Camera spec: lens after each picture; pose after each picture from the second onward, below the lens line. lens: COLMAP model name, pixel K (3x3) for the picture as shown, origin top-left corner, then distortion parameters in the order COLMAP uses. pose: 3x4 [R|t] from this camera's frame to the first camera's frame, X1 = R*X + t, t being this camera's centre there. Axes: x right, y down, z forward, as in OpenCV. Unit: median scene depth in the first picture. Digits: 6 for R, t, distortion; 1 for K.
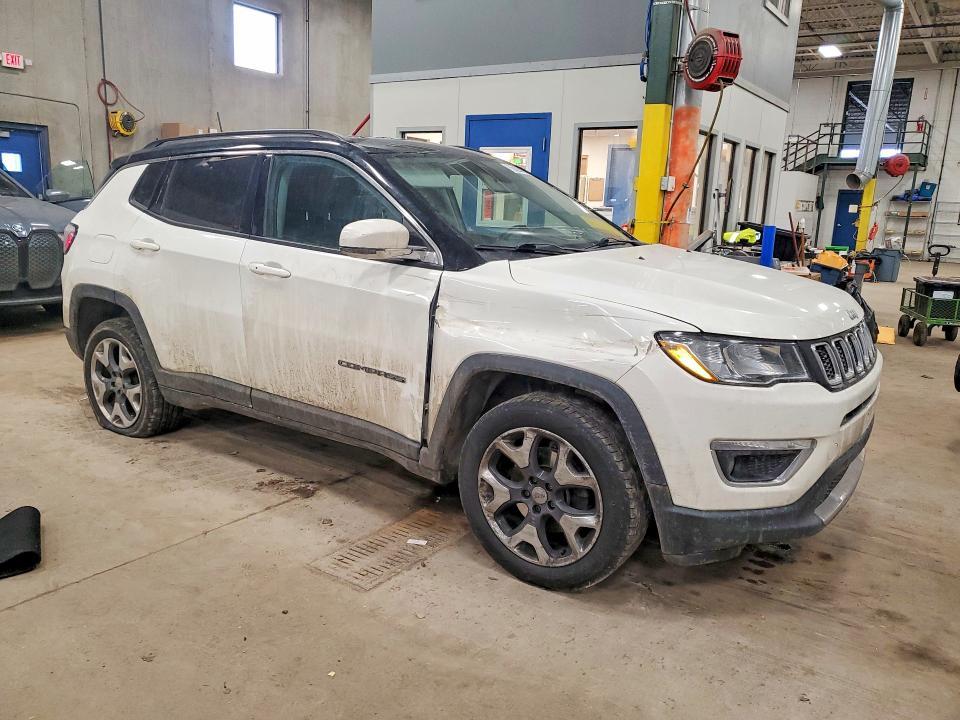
lens RADIAL K [[733.8, 0, 476.5], [0, 733.8, 355.5], [0, 0, 1]] dist [0.045827, 0.000445]
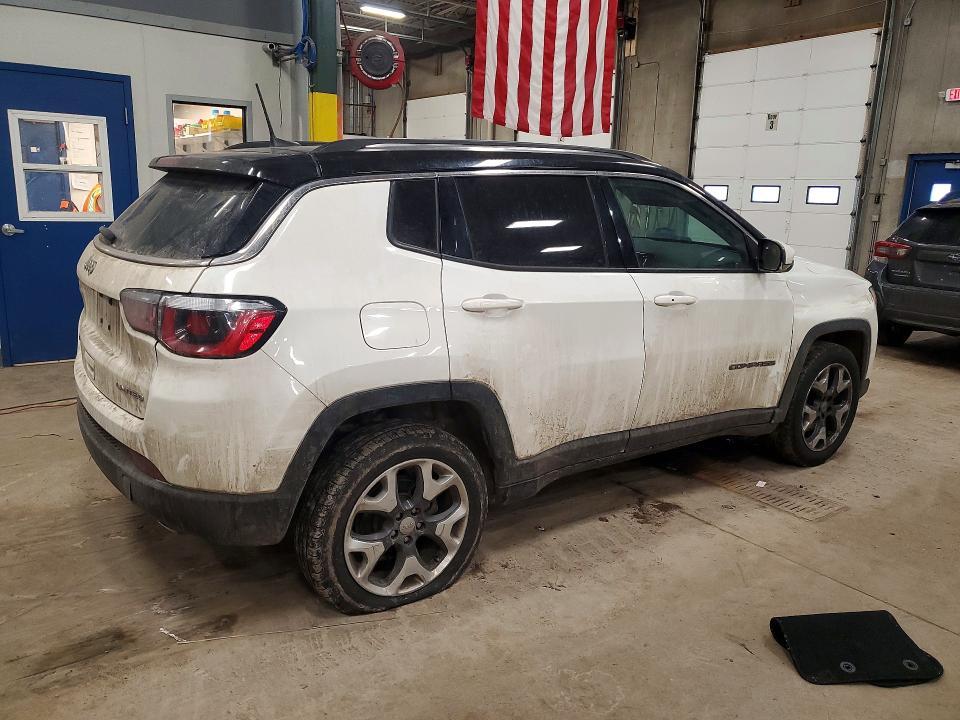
lens RADIAL K [[733.8, 0, 476.5], [0, 733.8, 355.5], [0, 0, 1]] dist [0.045827, 0.000445]
pose [[0.334313, -0.228386, 0.914371, -1.214675], [0.172706, 0.968611, 0.178788, -0.250918], [-0.926503, 0.098146, 0.363263, 0.843092]]
